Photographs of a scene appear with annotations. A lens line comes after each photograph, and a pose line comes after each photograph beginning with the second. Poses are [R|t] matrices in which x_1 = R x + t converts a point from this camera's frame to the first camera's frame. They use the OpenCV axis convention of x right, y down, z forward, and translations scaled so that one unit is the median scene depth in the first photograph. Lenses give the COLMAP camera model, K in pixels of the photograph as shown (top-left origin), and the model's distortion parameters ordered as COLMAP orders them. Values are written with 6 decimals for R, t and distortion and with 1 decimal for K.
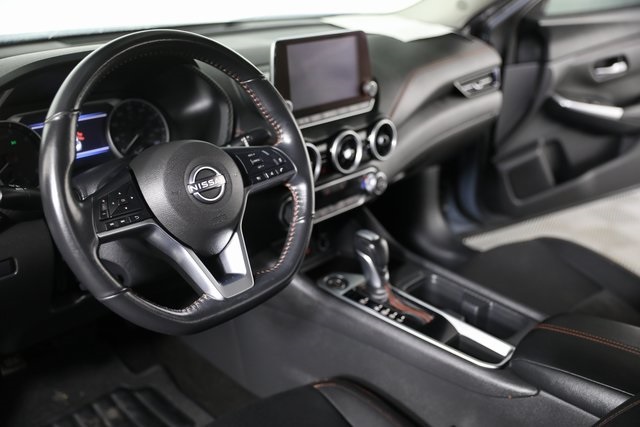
lens RADIAL K [[687.8, 0, 320.0], [0, 687.8, 213.5], [0, 0, 1]] dist [0.005898, 0.003608]
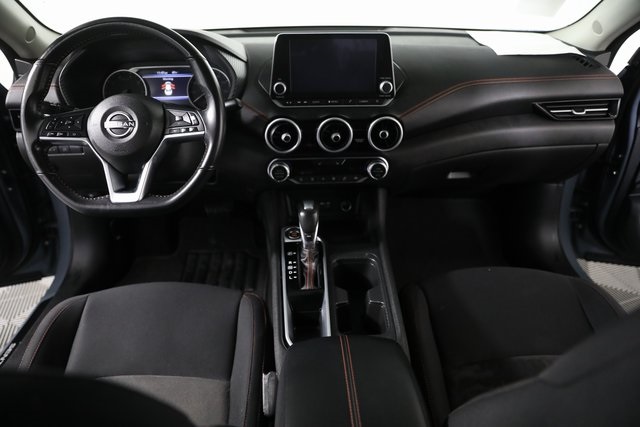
lens RADIAL K [[432.1, 0, 320.0], [0, 432.1, 213.5], [0, 0, 1]] dist [-0.117029, 0.087471]
pose [[0.703674, 0.330366, -0.629048, 0.553622], [-0.251484, 0.943824, 0.214363, -0.118061], [0.664529, 0.007354, 0.747226, 0.442047]]
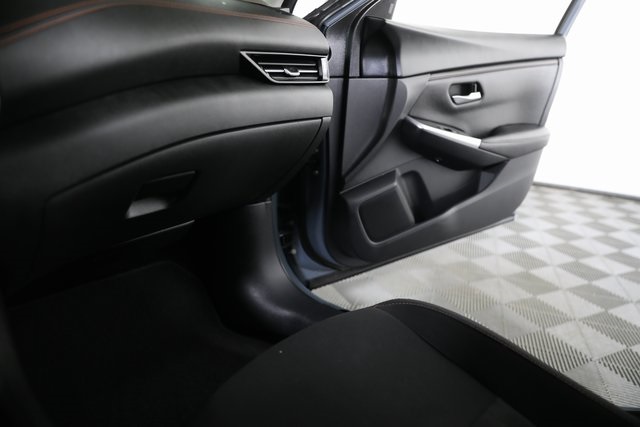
lens RADIAL K [[432.1, 0, 320.0], [0, 432.1, 213.5], [0, 0, 1]] dist [-0.117029, 0.087471]
pose [[0.995462, -0.017456, 0.093544, 0.304356], [0.024858, 0.996600, -0.078551, -0.022731], [-0.091855, 0.080520, 0.992512, 0.842467]]
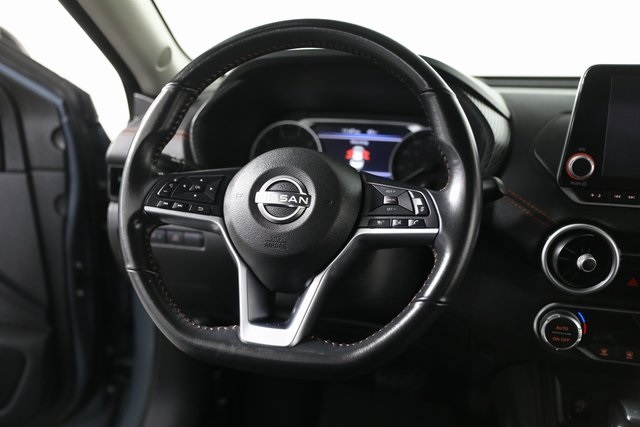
lens RADIAL K [[660.3, 0, 320.0], [0, 660.3, 213.5], [0, 0, 1]] dist [-0.004961, -0.001123]
pose [[0.437670, 0.208429, -0.874644, 0.382168], [-0.334164, 0.940791, 0.056977, -0.061520], [0.834733, 0.267337, 0.481406, 0.484645]]
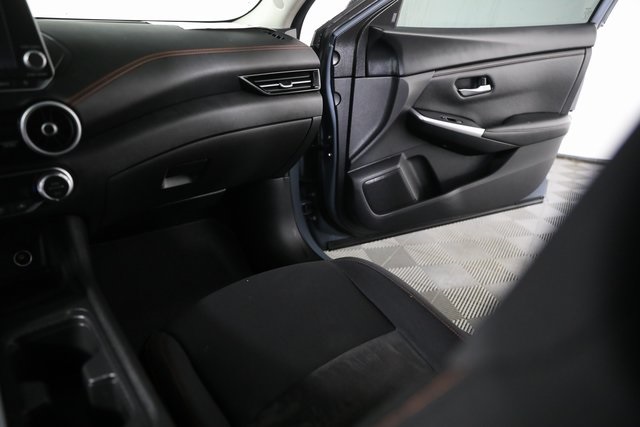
lens RADIAL K [[432.1, 0, 320.0], [0, 432.1, 213.5], [0, 0, 1]] dist [-0.117029, 0.087471]
pose [[0.993763, 0.039104, -0.104435, 0.478152], [-0.039319, 0.999227, 0.000002, -0.027744], [0.104354, 0.004104, 0.994532, 0.634438]]
